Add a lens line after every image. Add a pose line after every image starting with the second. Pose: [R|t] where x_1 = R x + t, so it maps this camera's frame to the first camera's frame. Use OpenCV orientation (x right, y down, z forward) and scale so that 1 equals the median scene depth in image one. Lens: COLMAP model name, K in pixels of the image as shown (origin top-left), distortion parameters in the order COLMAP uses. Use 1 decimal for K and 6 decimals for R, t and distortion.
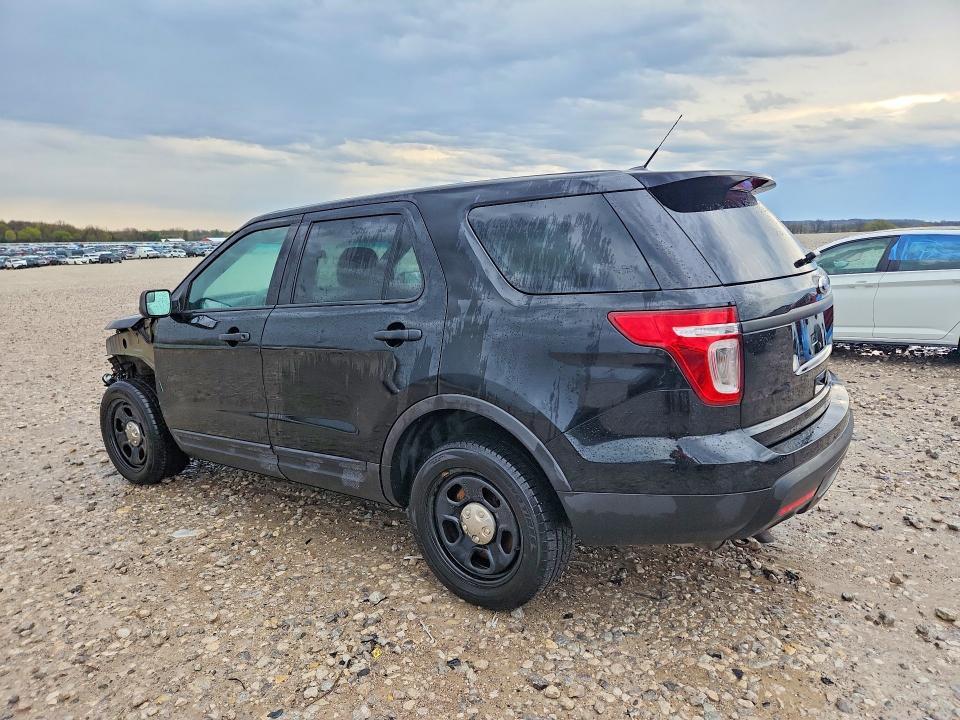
lens RADIAL K [[808.6, 0, 486.3], [0, 808.6, 362.4], [0, 0, 1]] dist [0.071153, -0.056962]
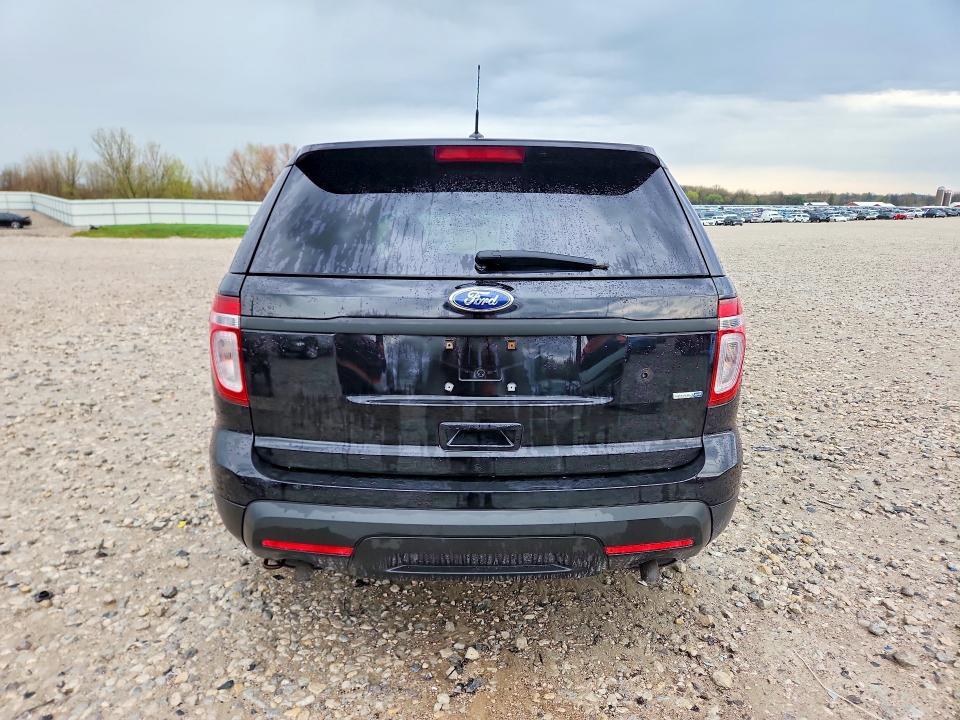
lens RADIAL K [[808.6, 0, 486.3], [0, 808.6, 362.4], [0, 0, 1]] dist [0.071153, -0.056962]
pose [[0.454704, 0.192532, -0.869584, 0.337347], [-0.148679, 0.979064, 0.139028, -0.045279], [0.878145, 0.066072, 0.473809, 0.224034]]
